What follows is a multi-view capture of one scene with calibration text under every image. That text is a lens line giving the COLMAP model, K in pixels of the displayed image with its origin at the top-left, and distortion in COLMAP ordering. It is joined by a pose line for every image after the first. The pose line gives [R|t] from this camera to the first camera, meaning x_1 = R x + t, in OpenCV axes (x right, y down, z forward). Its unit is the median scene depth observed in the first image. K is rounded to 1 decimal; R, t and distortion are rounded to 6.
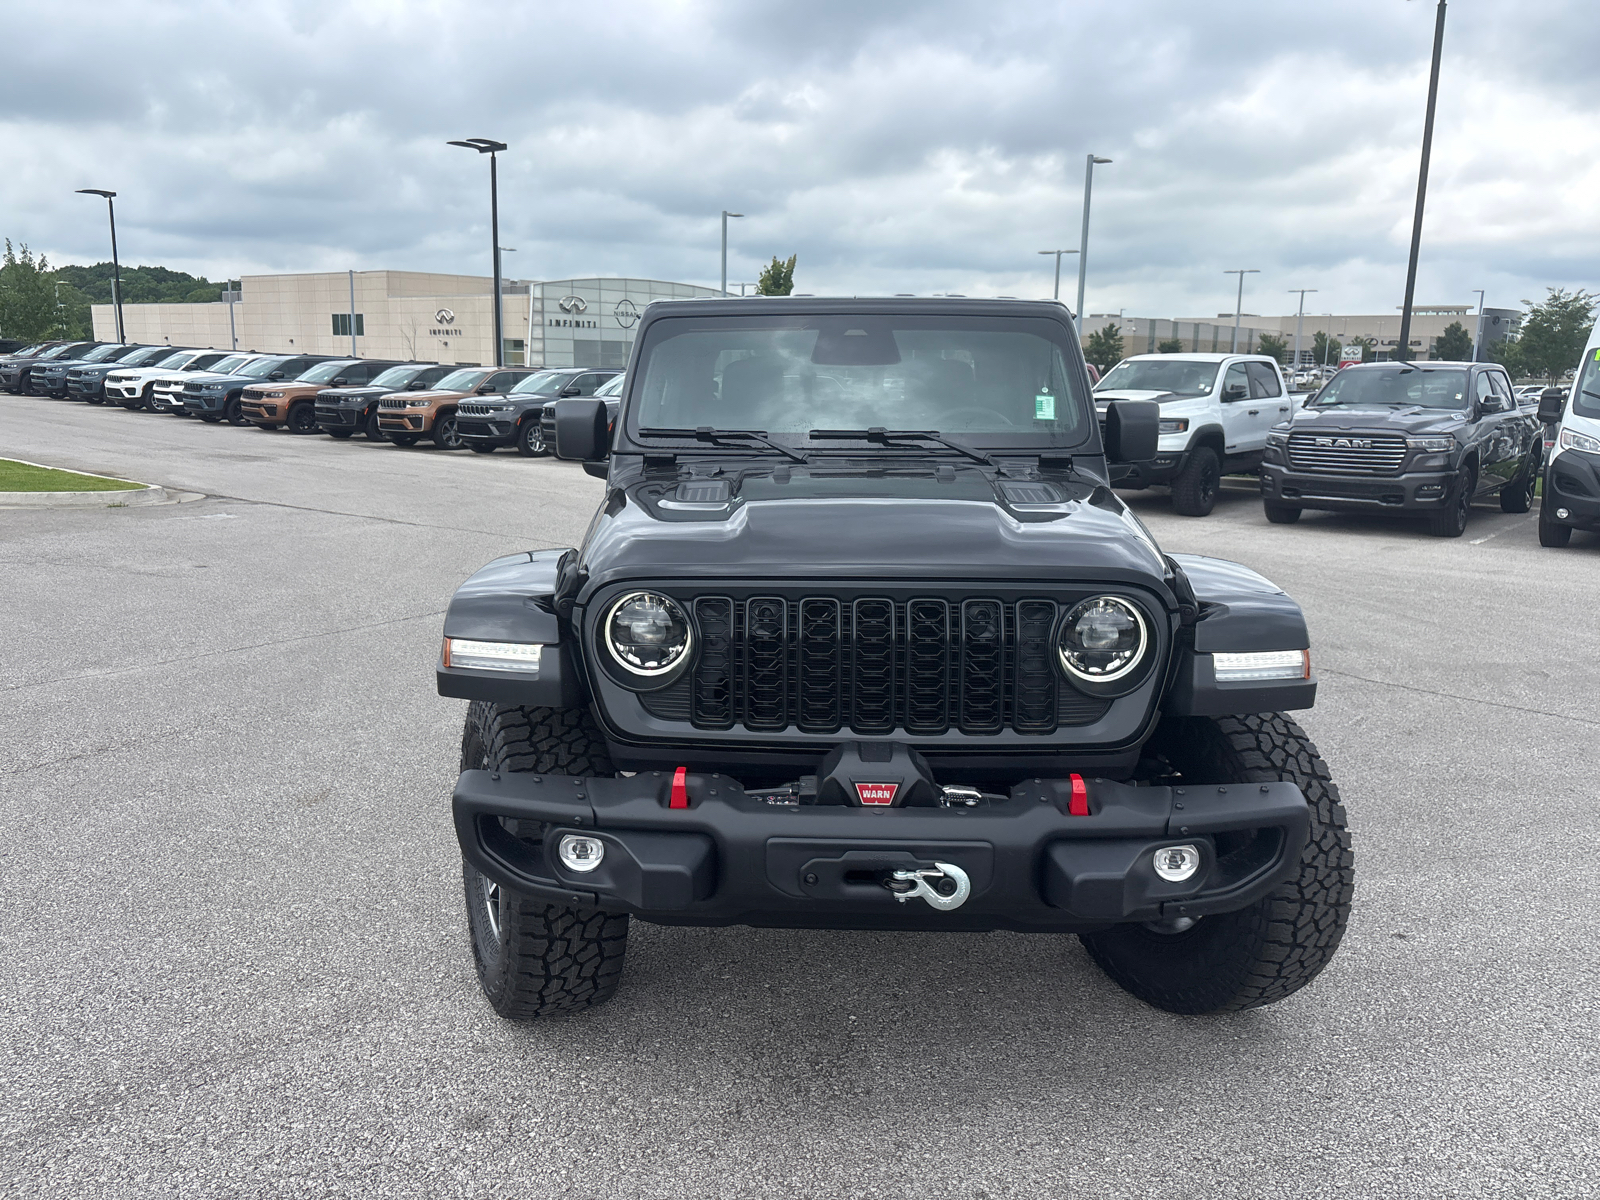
lens RADIAL K [[1219.1, 0, 784.0], [0, 1219.1, 592.4], [0, 0, 1]] dist [0.024787, -0.005714]
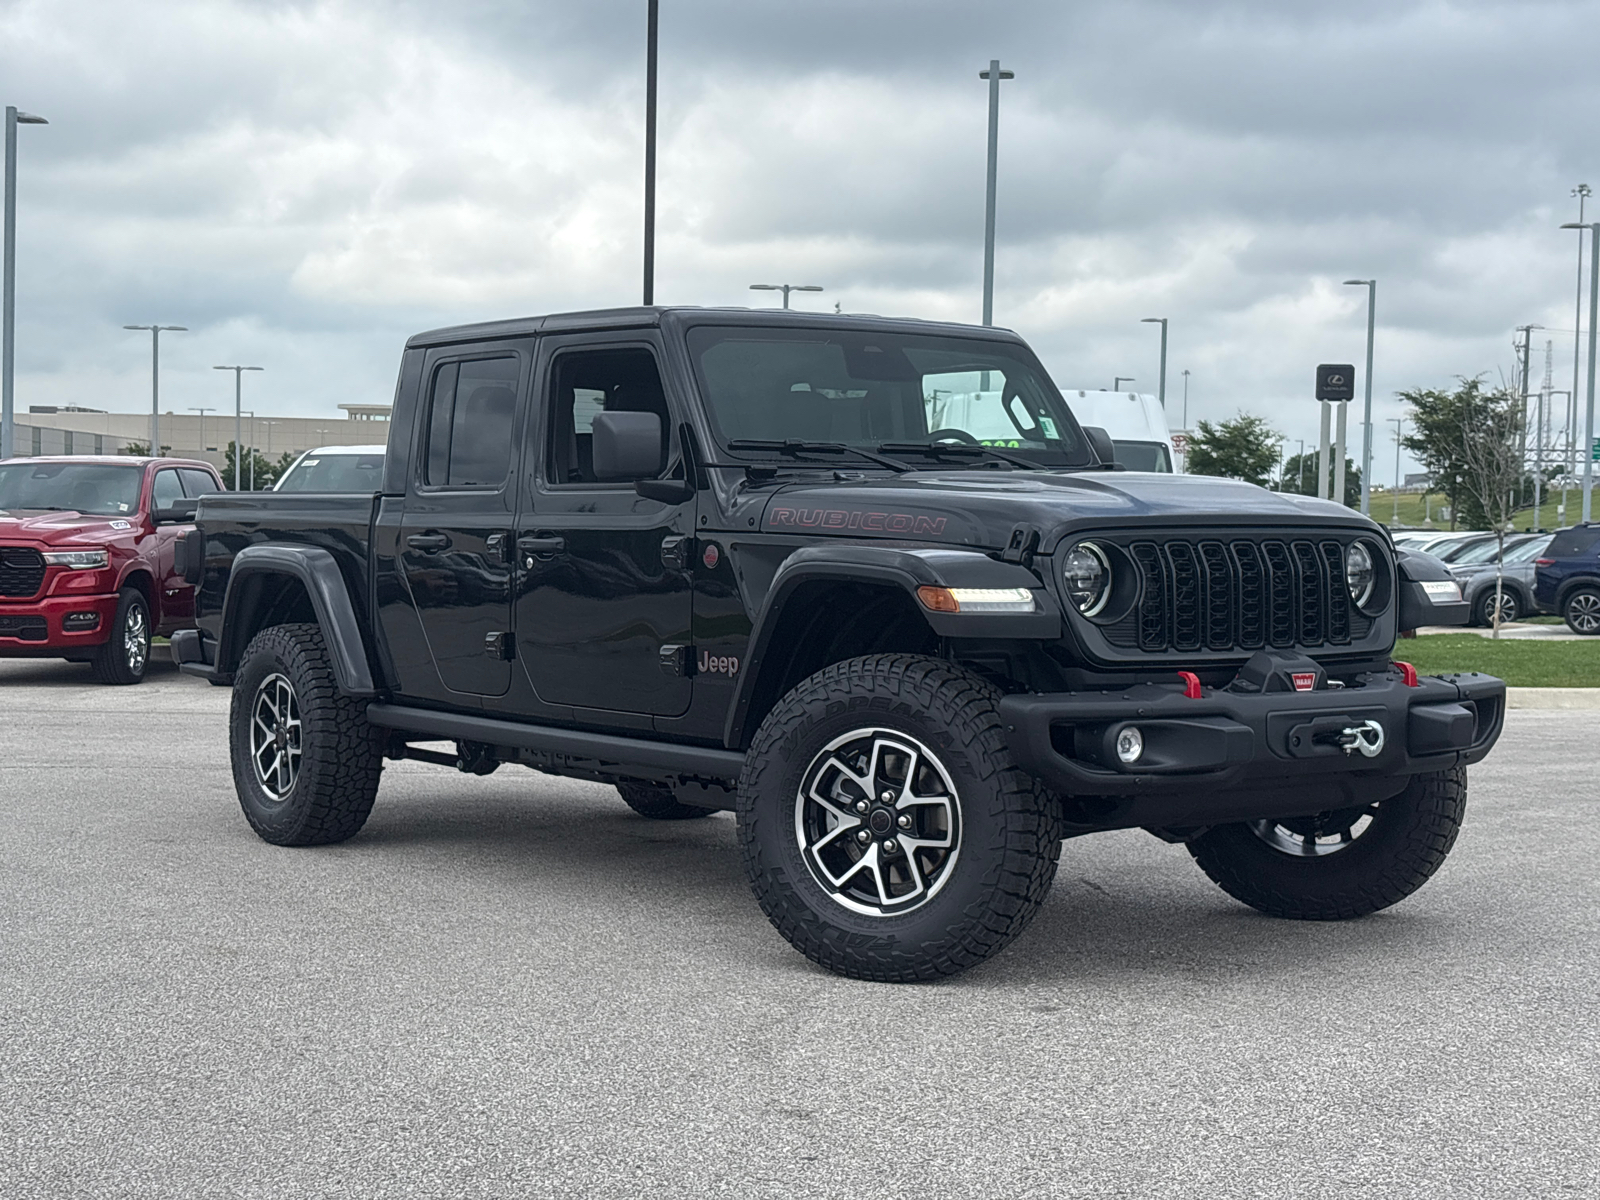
lens RADIAL K [[2451.1, 0, 682.0], [0, 2451.1, 677.1], [0, 0, 1]] dist [0.122223, -0.193886]
pose [[0.817296, -0.035443, 0.575127, -0.110914], [0.100737, 0.991524, -0.082050, 0.017401], [-0.567344, 0.124996, 0.813939, -0.042722]]
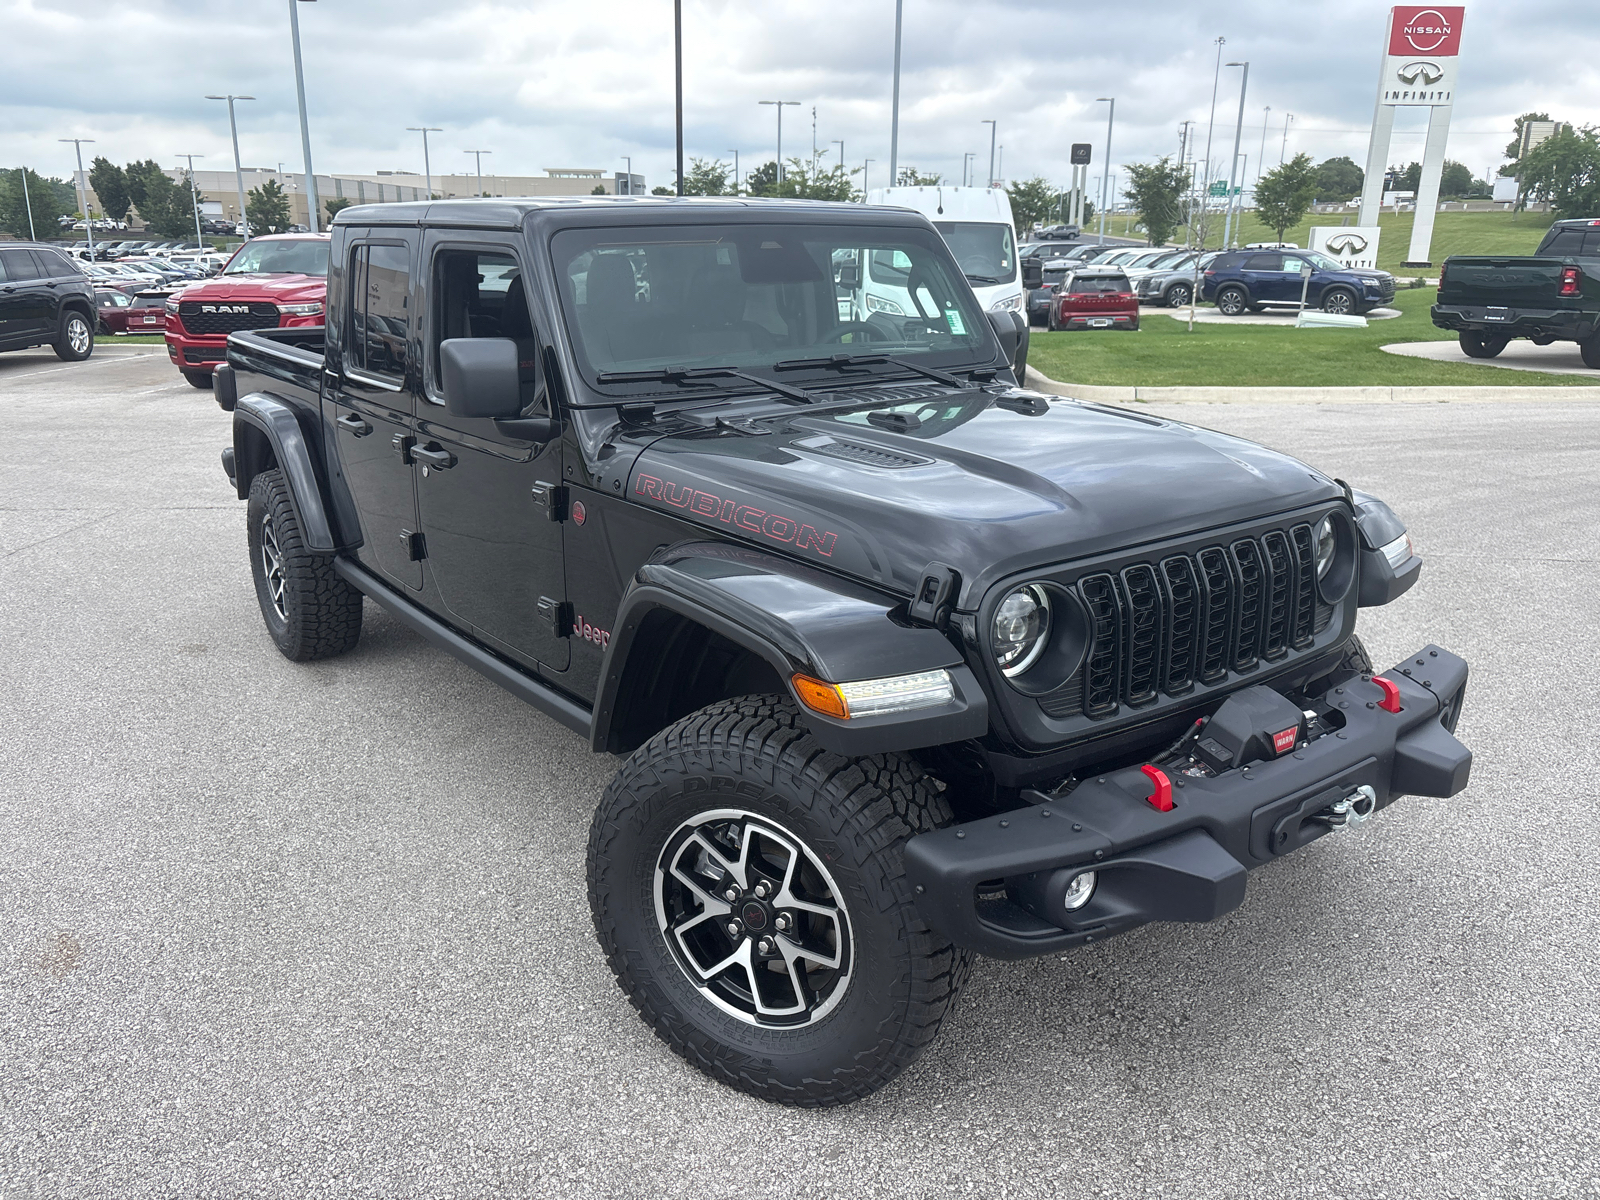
lens RADIAL K [[1230.4, 0, 779.4], [0, 1230.4, 605.5], [0, 0, 1]] dist [0.012754, -0.002137]
pose [[0.797043, -0.182885, 0.575566, -0.047192], [0.114850, 0.981554, 0.152844, -0.008579], [-0.592902, -0.055719, 0.803345, 0.023967]]
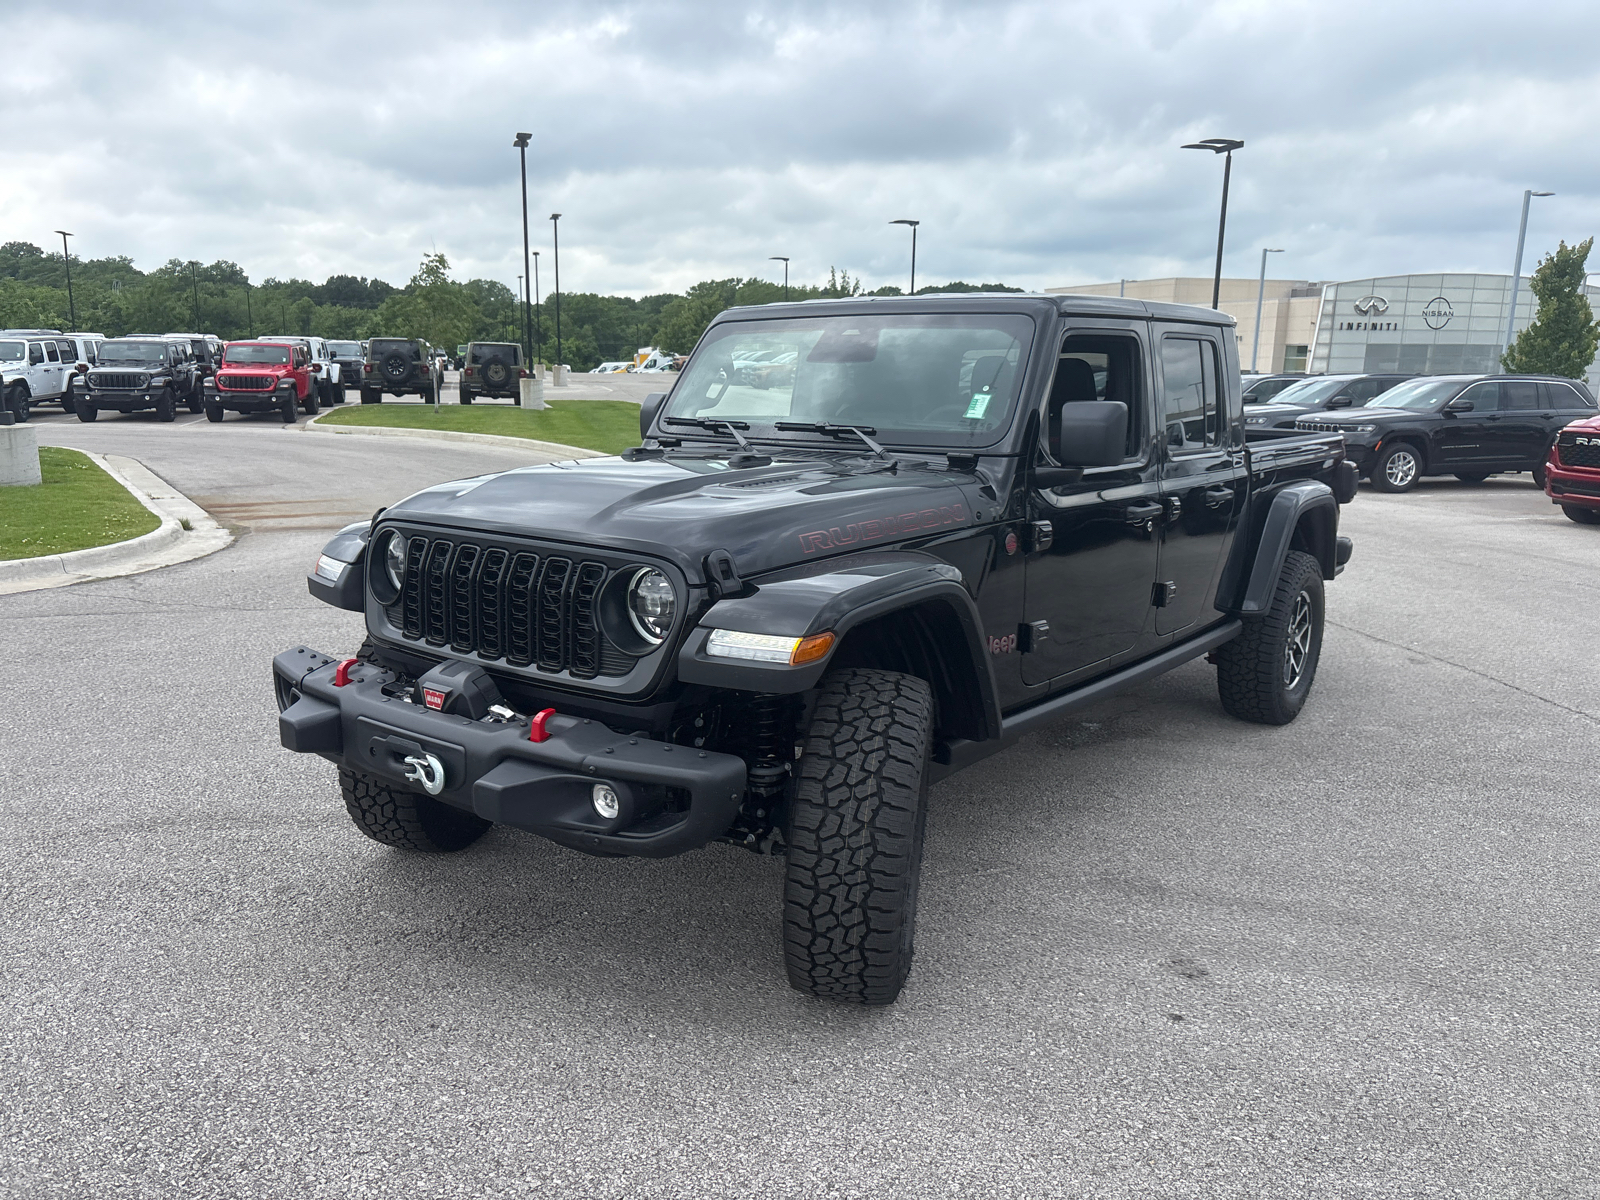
lens RADIAL K [[1230.4, 0, 779.4], [0, 1230.4, 605.5], [0, 0, 1]] dist [0.012754, -0.002137]
pose [[0.804226, 0.111729, -0.583727, 0.061796], [-0.110237, 0.993170, 0.038222, -0.001067], [0.584010, 0.033609, 0.811050, 0.009584]]
